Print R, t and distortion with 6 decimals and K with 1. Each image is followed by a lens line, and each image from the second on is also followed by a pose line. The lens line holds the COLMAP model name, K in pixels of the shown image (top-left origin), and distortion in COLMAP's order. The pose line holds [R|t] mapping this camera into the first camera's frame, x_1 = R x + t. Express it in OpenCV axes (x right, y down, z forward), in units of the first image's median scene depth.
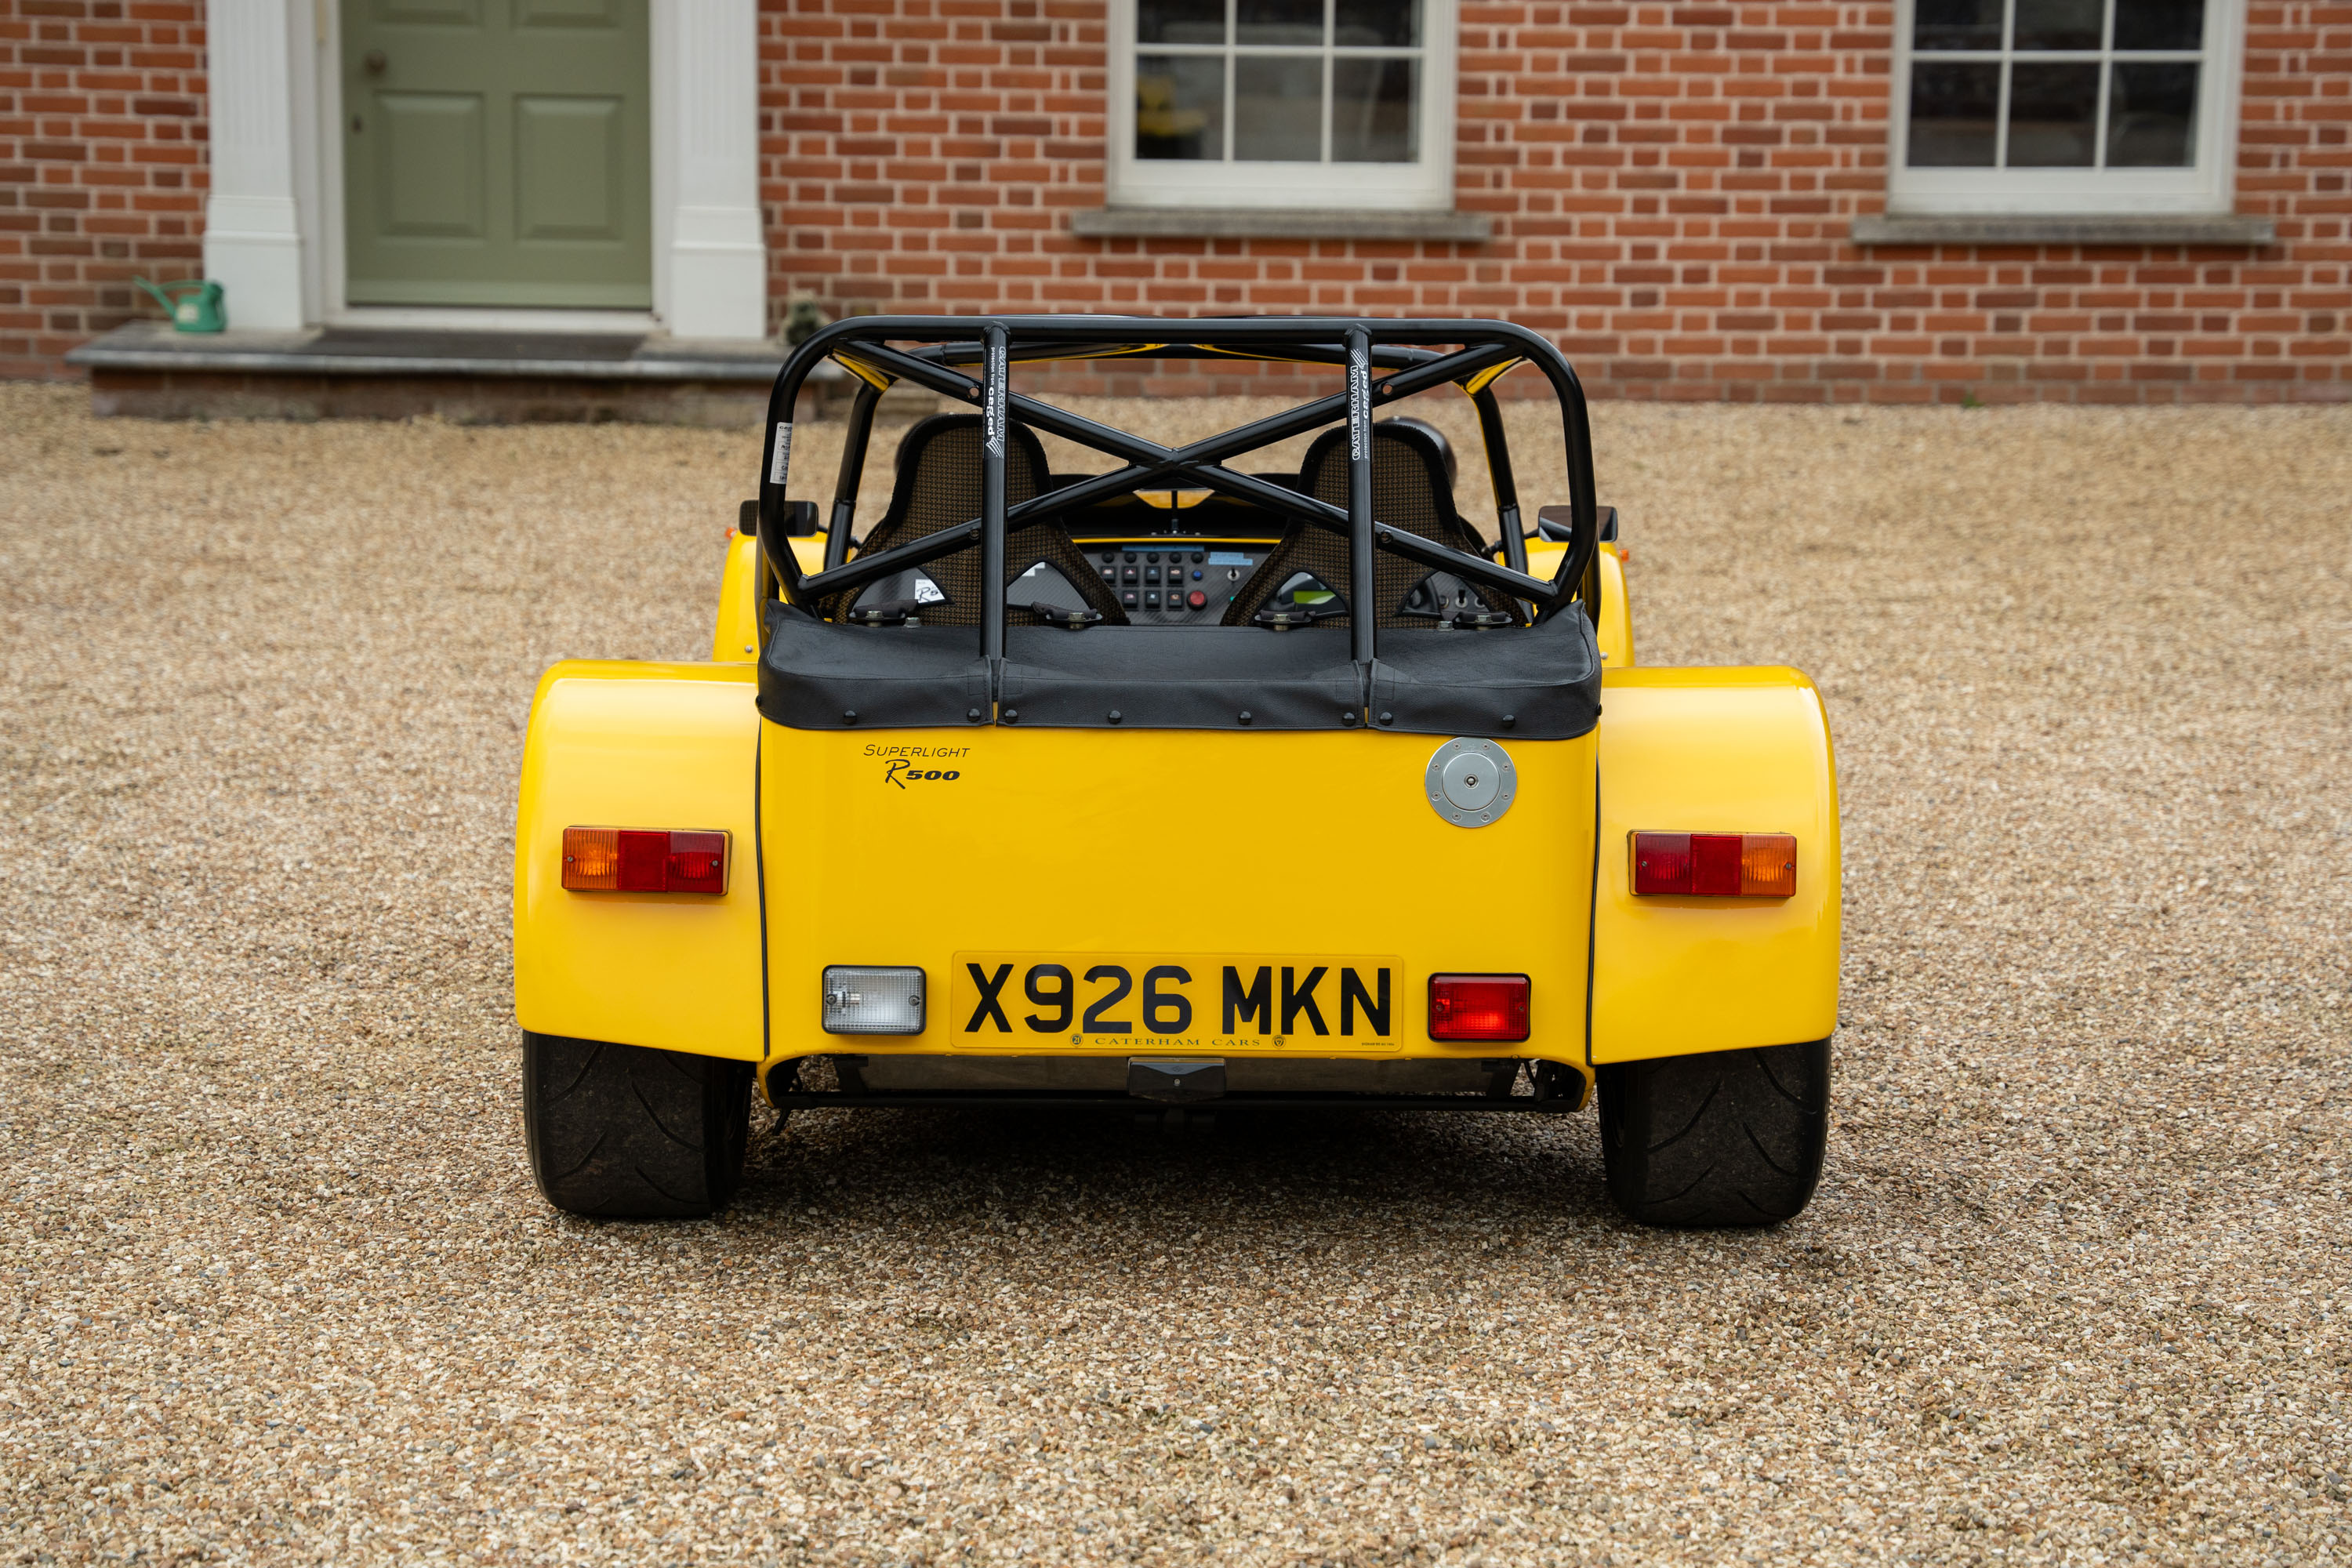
lens RADIAL K [[4536.8, 0, 1198.7], [0, 4536.8, 728.9], [0, 0, 1]] dist [0.243390, 0.000000]
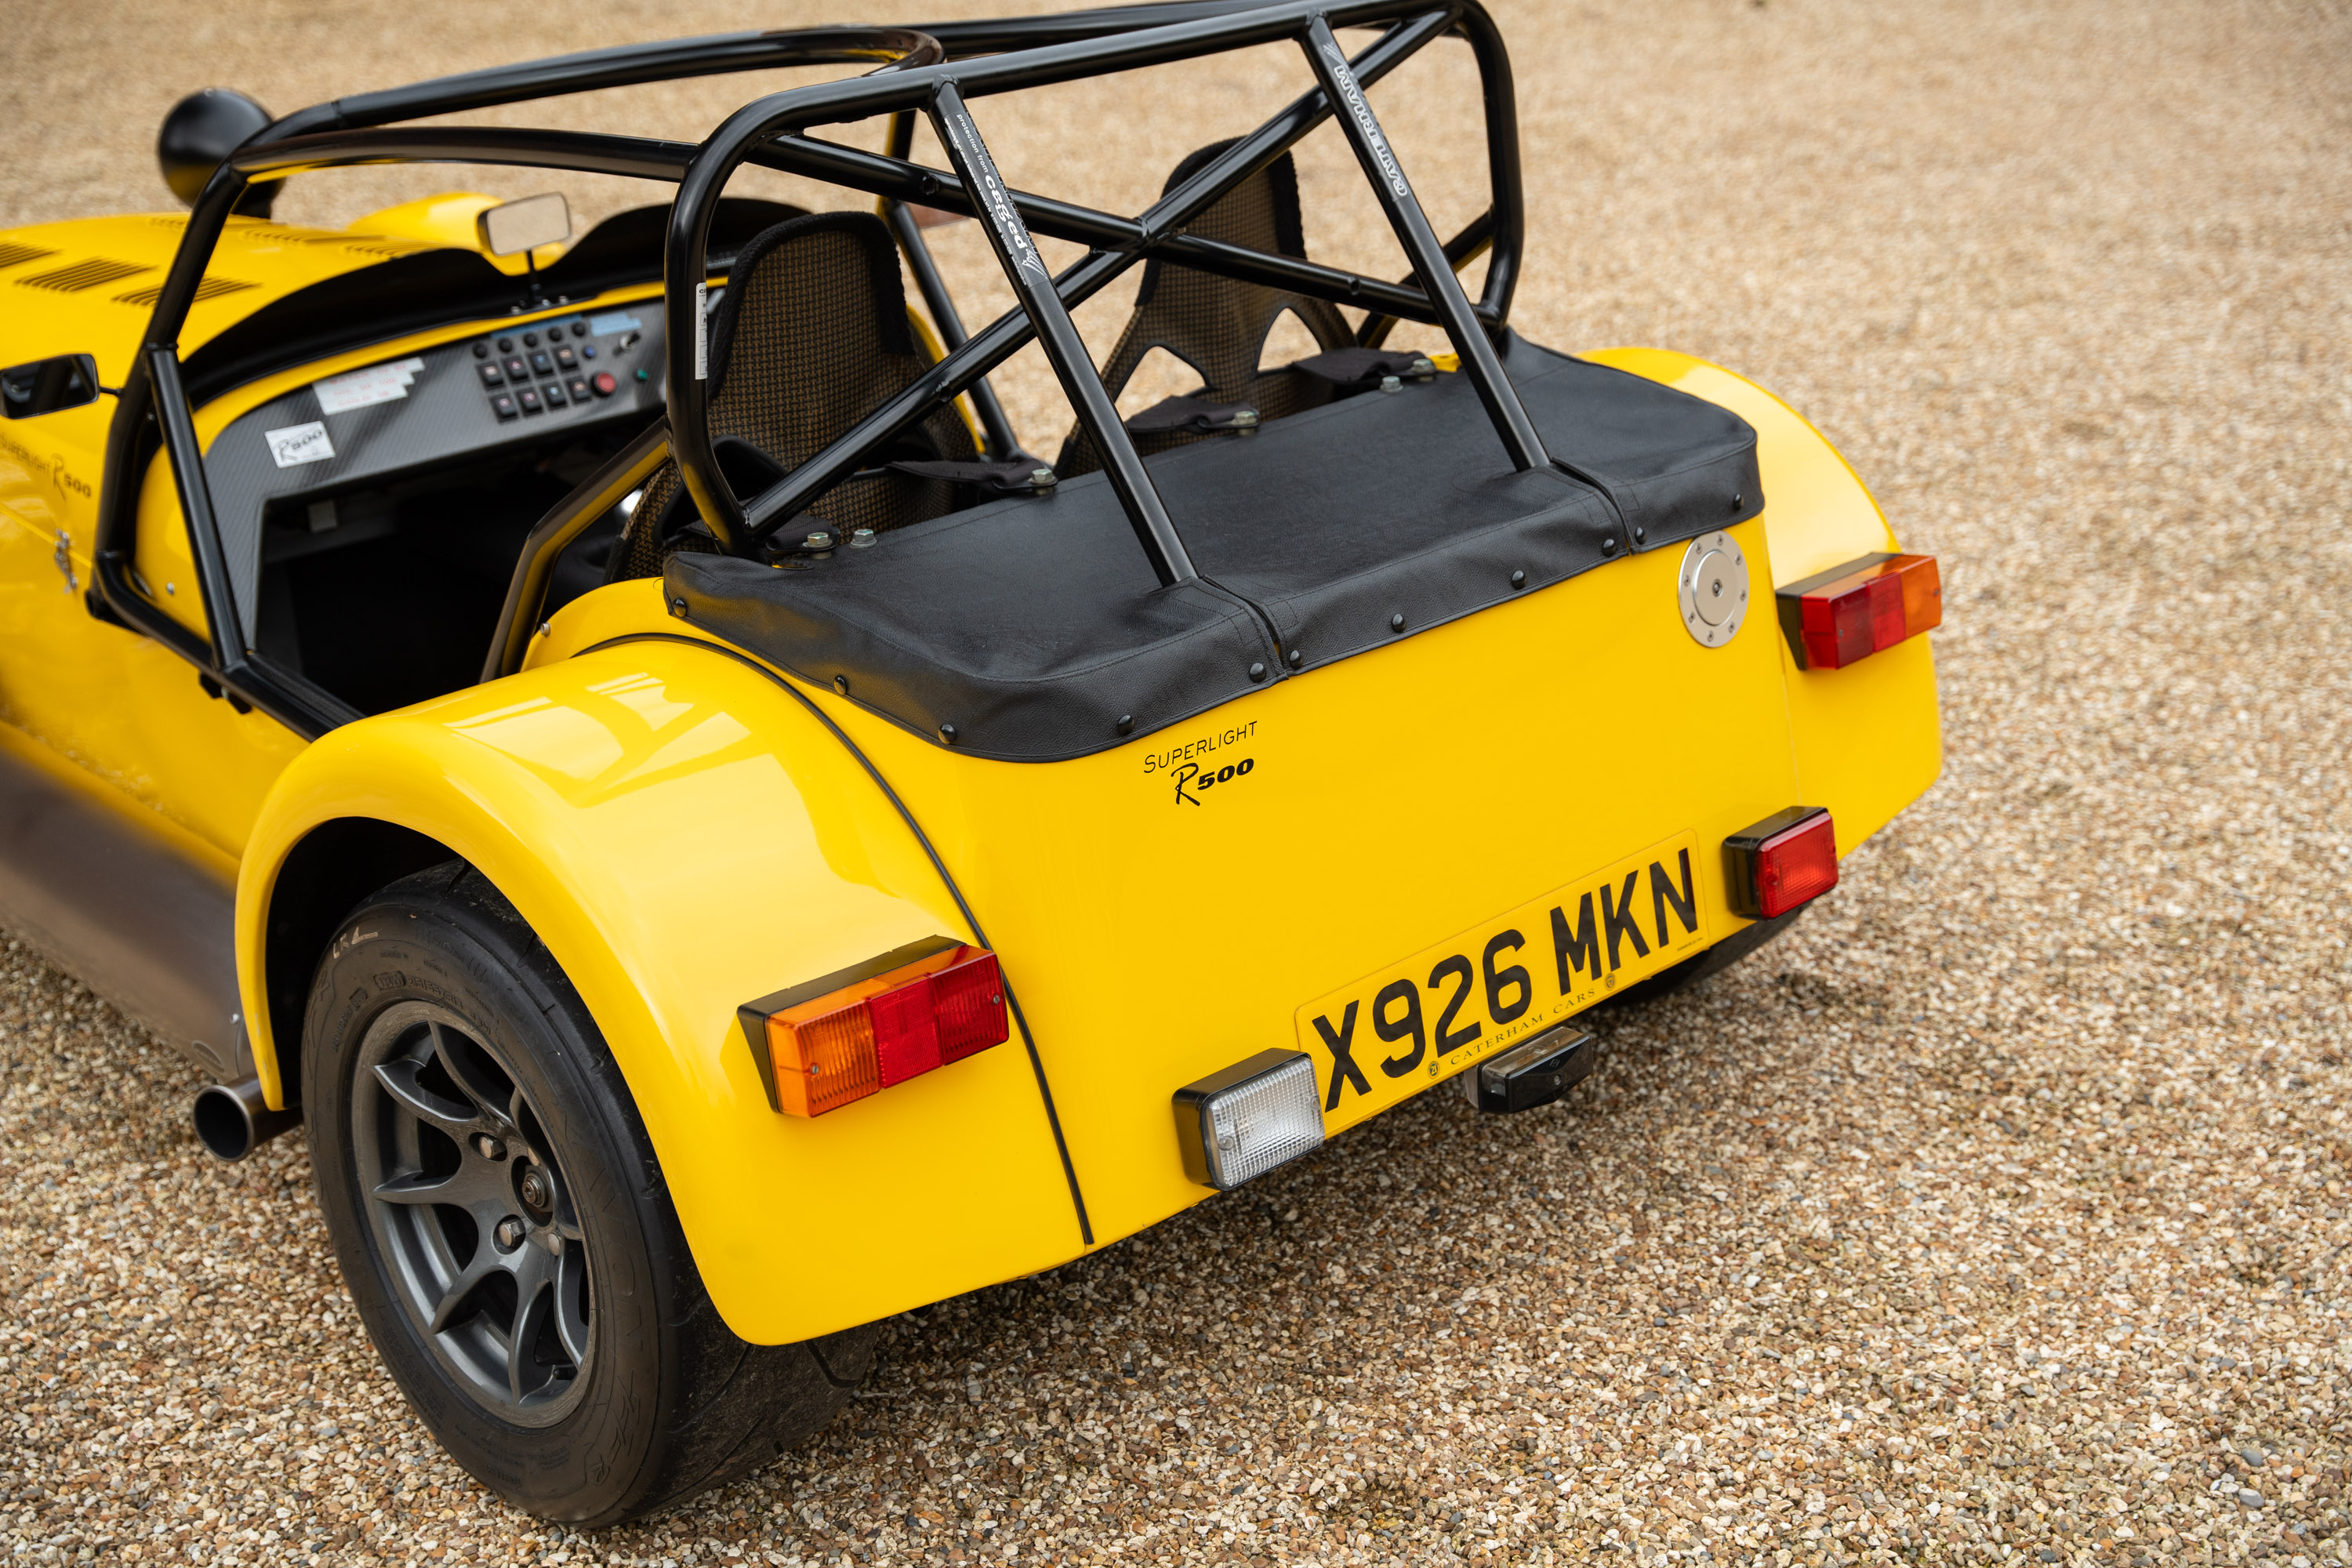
lens RADIAL K [[3269.2, 0, 1212.6], [0, 3269.2, 775.4], [0, 0, 1]] dist [0.070905, 0.000000]
pose [[0.716007, -0.280089, 0.639441, -0.301497], [0.145343, 0.955720, 0.255880, -0.092919], [-0.682796, -0.090274, 0.725011, 0.527242]]
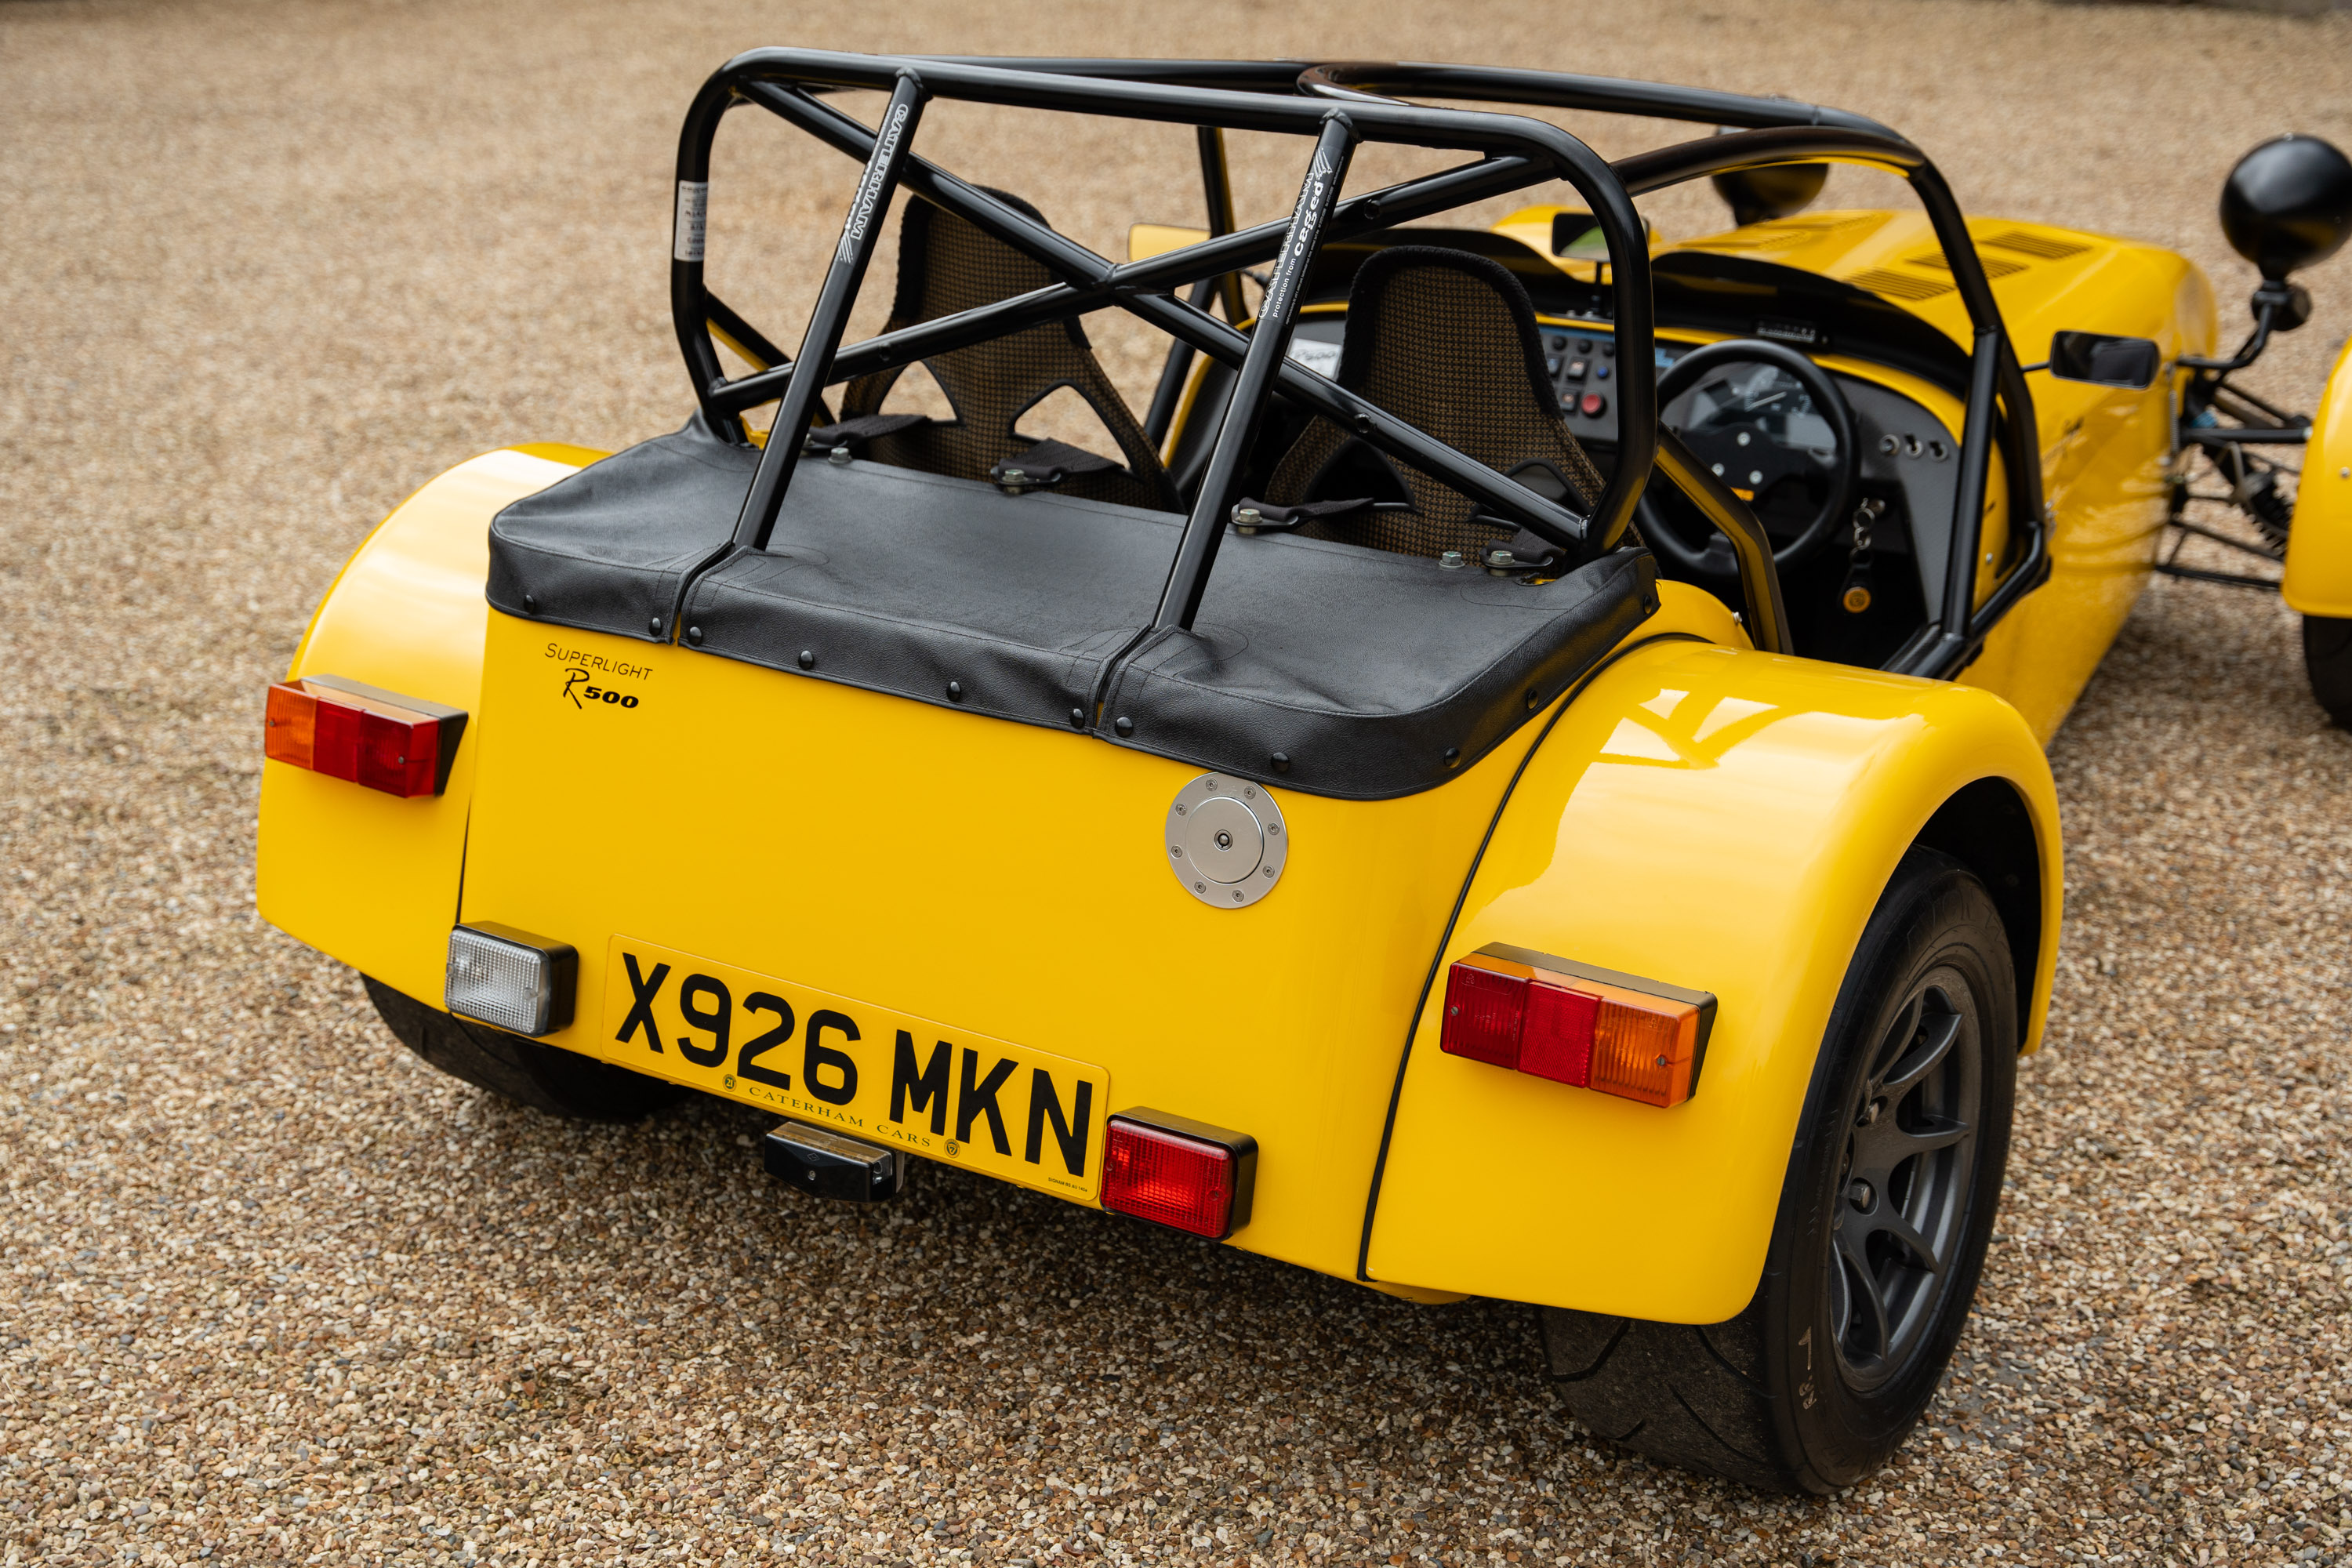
lens RADIAL K [[3374.9, 0, 1170.5], [0, 3374.9, 780.9], [0, 0, 1]] dist [0.052420, 0.000000]
pose [[0.839047, 0.178118, -0.514075, 0.248835], [-0.080748, 0.975195, 0.206095, -0.079789], [0.538033, -0.131412, 0.832617, 0.476051]]
